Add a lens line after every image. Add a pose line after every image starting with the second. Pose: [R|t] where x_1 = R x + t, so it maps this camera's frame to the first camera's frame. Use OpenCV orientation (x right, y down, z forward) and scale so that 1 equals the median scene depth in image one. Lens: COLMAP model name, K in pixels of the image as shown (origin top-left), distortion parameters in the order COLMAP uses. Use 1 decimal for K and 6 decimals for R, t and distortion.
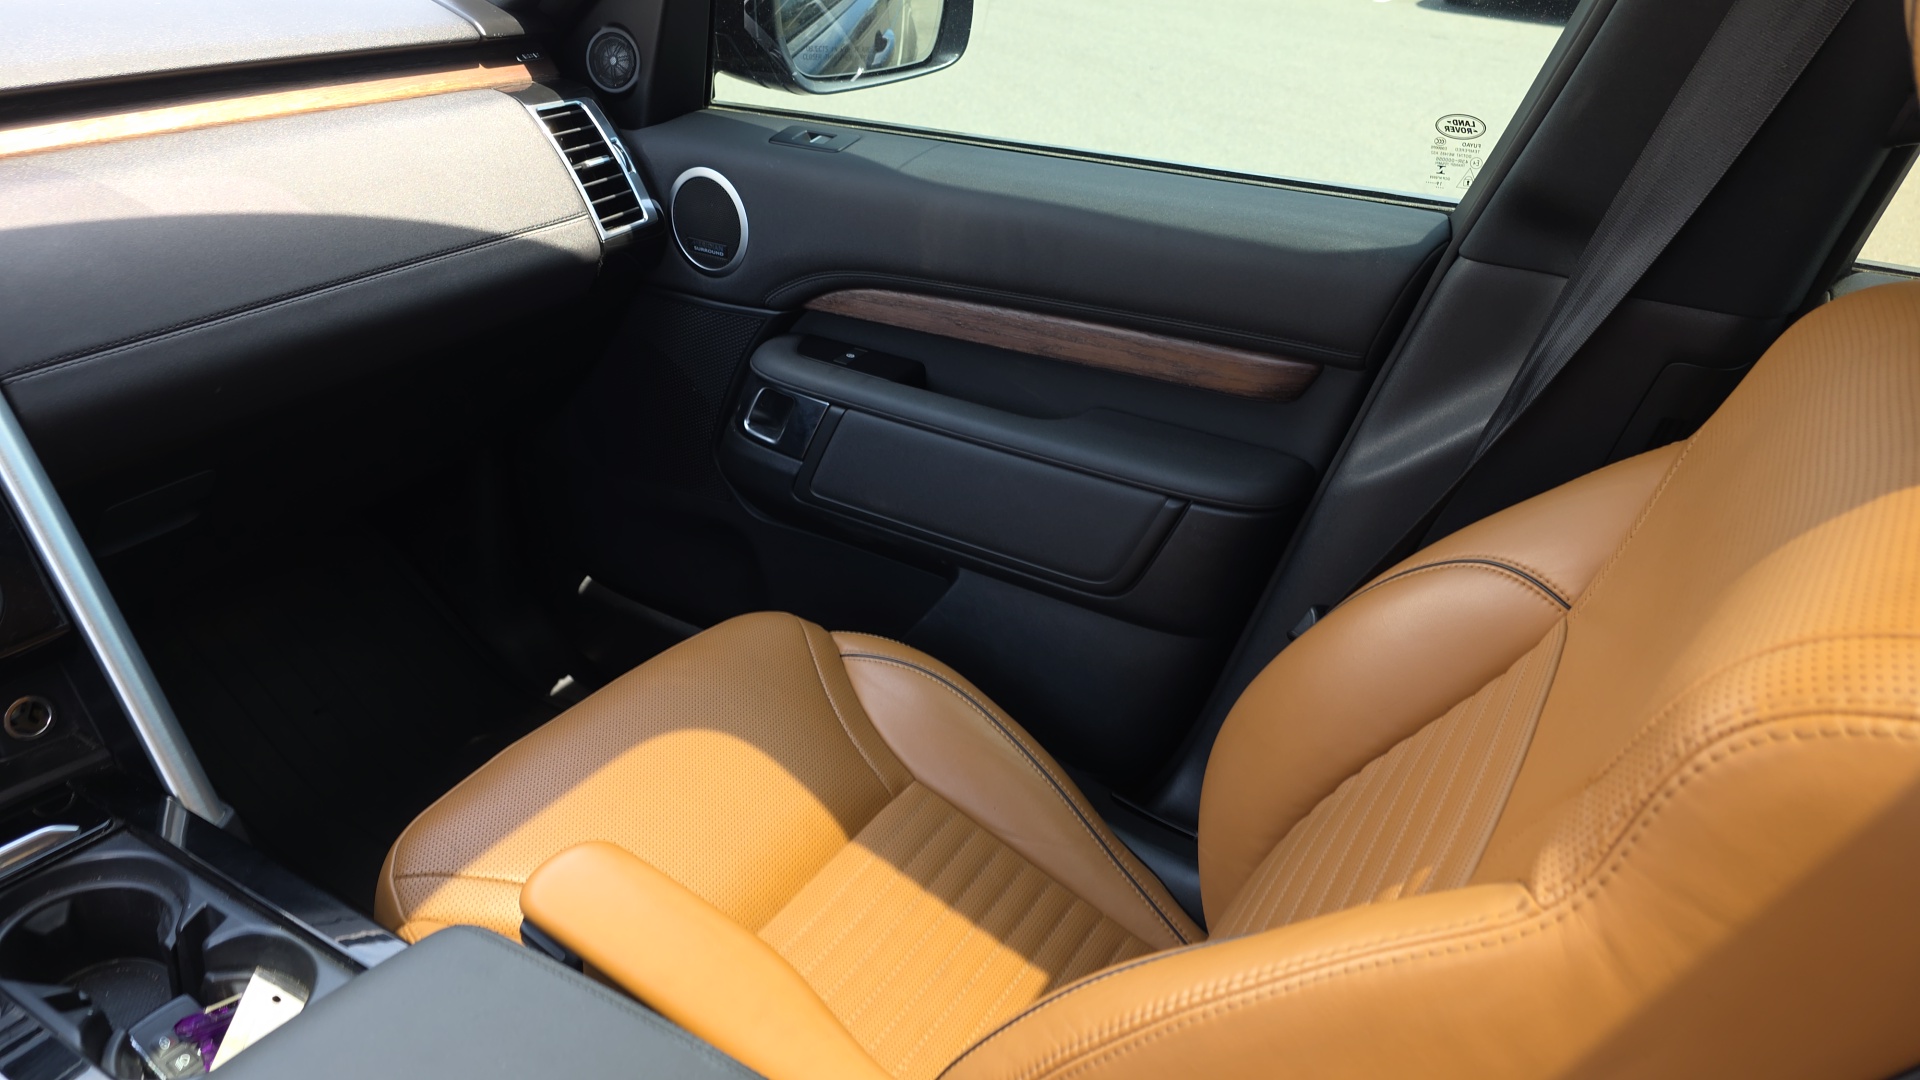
lens RADIAL K [[1284.9, 0, 956.6], [0, 1284.9, 609.8], [0, 0, 1]] dist [0.030591, -0.044060]
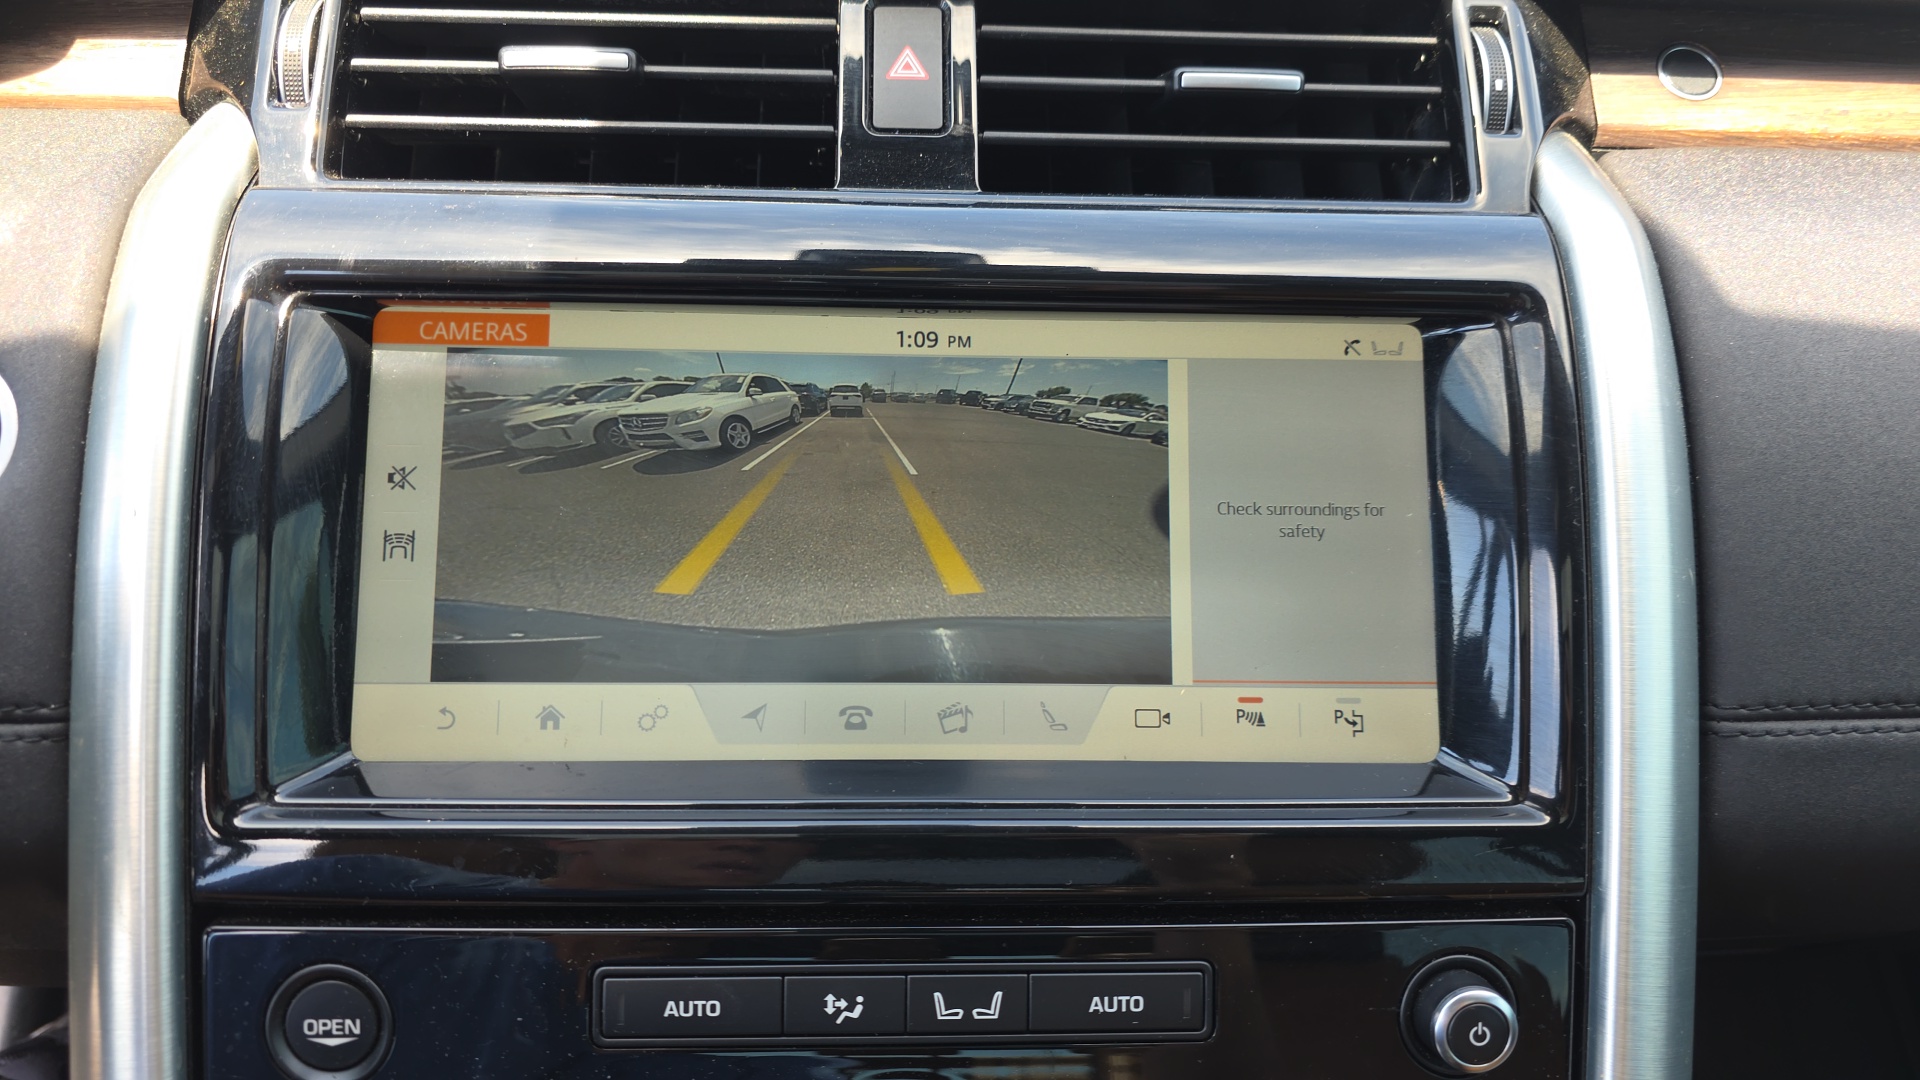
lens RADIAL K [[1311.7, 0, 942.1], [0, 1311.7, 550.4], [0, 0, 1]] dist [0.030516, -0.046165]
pose [[0.559161, 0.378140, -0.737800, -0.409097], [-0.425291, 0.894741, 0.136258, -0.120781], [0.711665, 0.237590, 0.661124, 0.395963]]
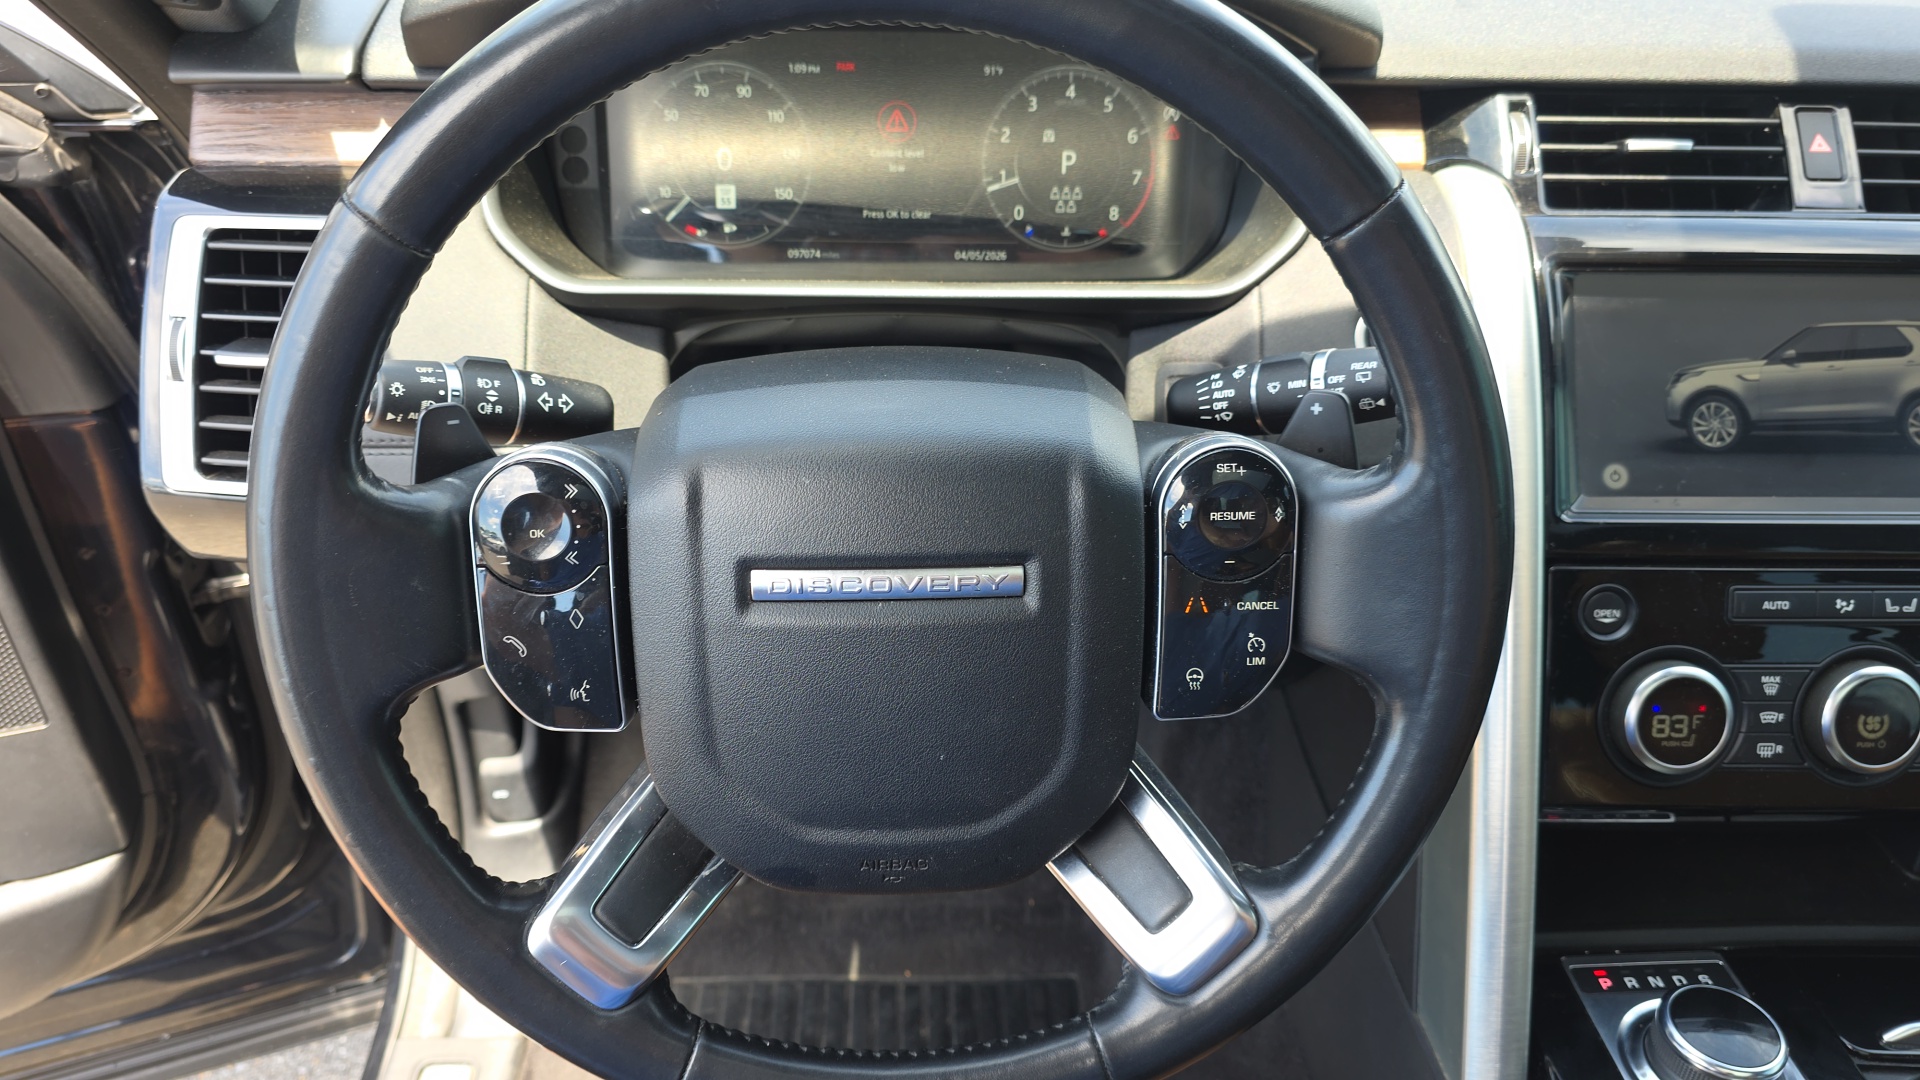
lens RADIAL K [[1311.7, 0, 942.1], [0, 1311.7, 550.4], [0, 0, 1]] dist [0.030516, -0.046165]
pose [[0.538529, 0.423636, -0.728368, -0.389440], [-0.416252, 0.885333, 0.207169, 0.011885], [0.732612, 0.191618, 0.653117, -0.025957]]
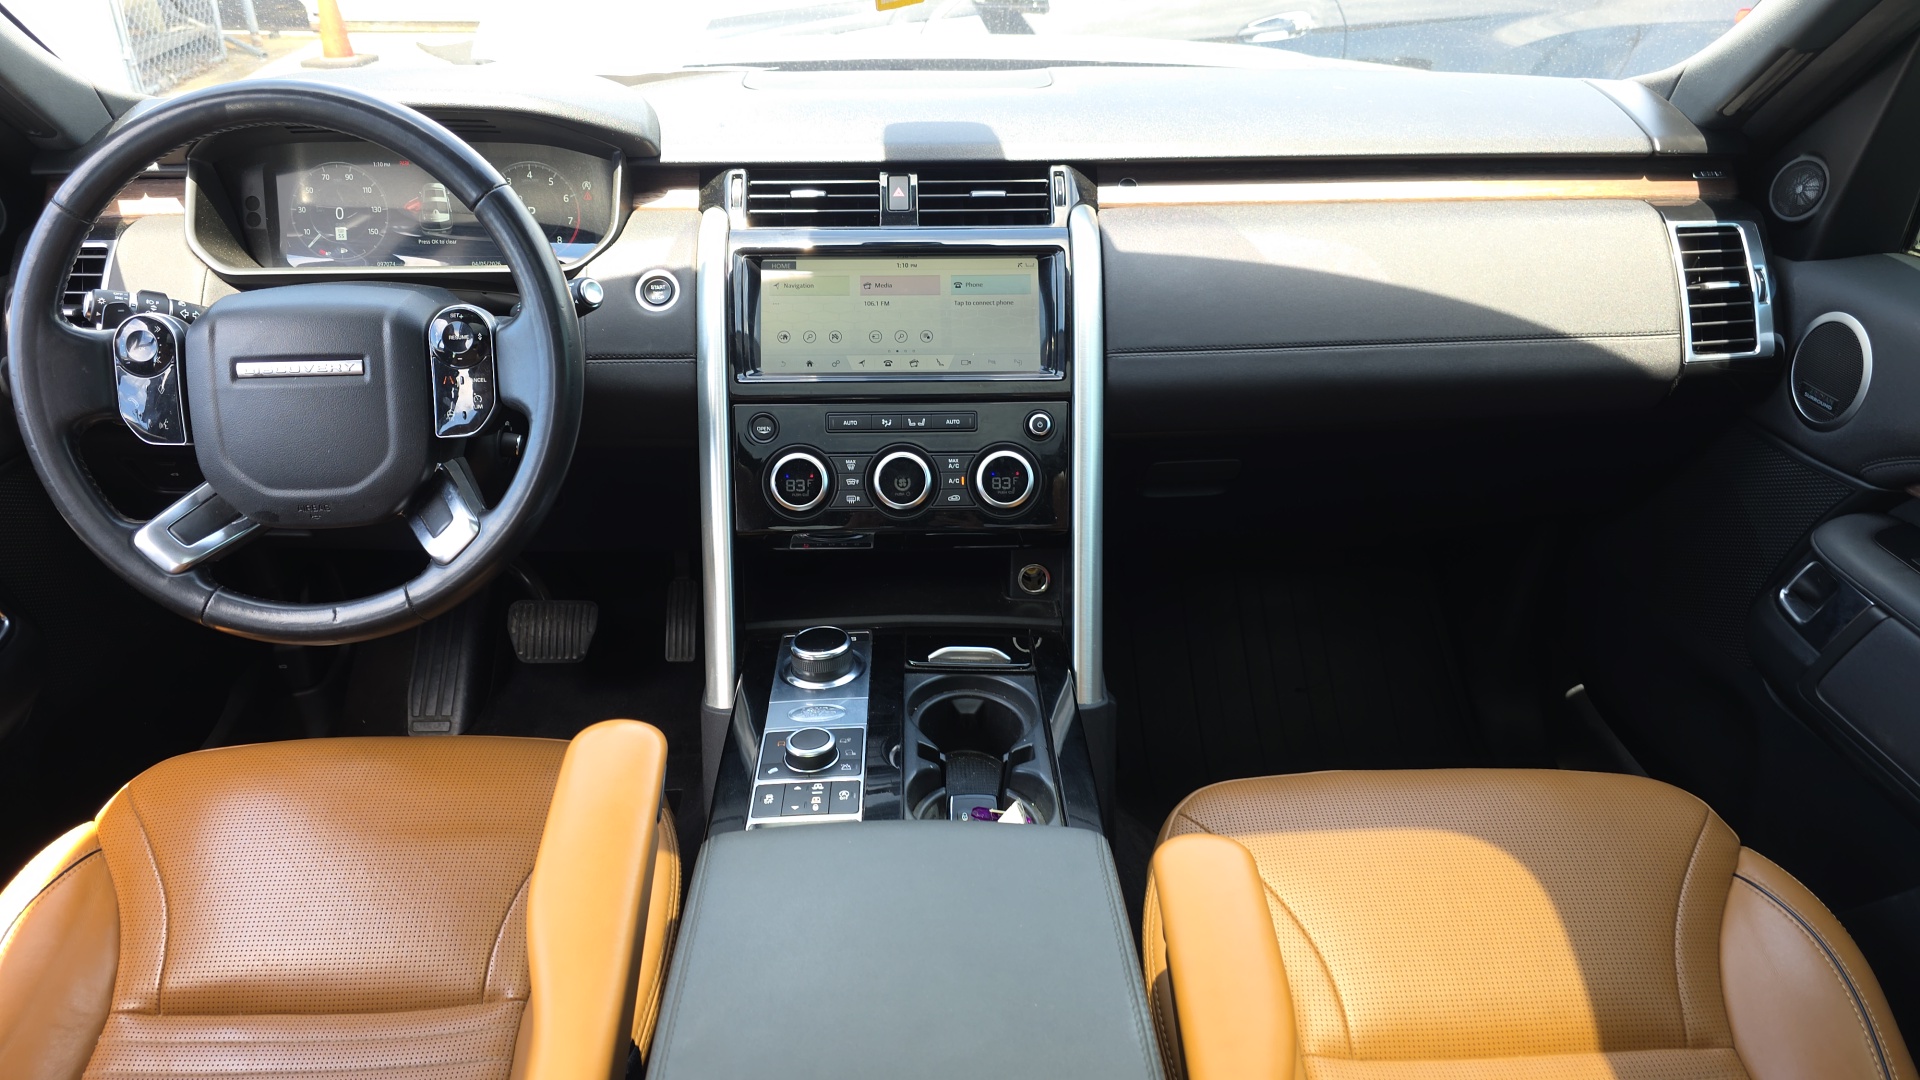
lens RADIAL K [[1276.2, 0, 943.9], [0, 1276.2, 543.3], [0, 0, 1]] dist [0.058012, -0.083581]
pose [[0.547868, 0.333180, -0.767354, 0.209703], [-0.401202, 0.909544, 0.108471, -0.046450], [0.734082, 0.248436, 0.631983, 0.019101]]
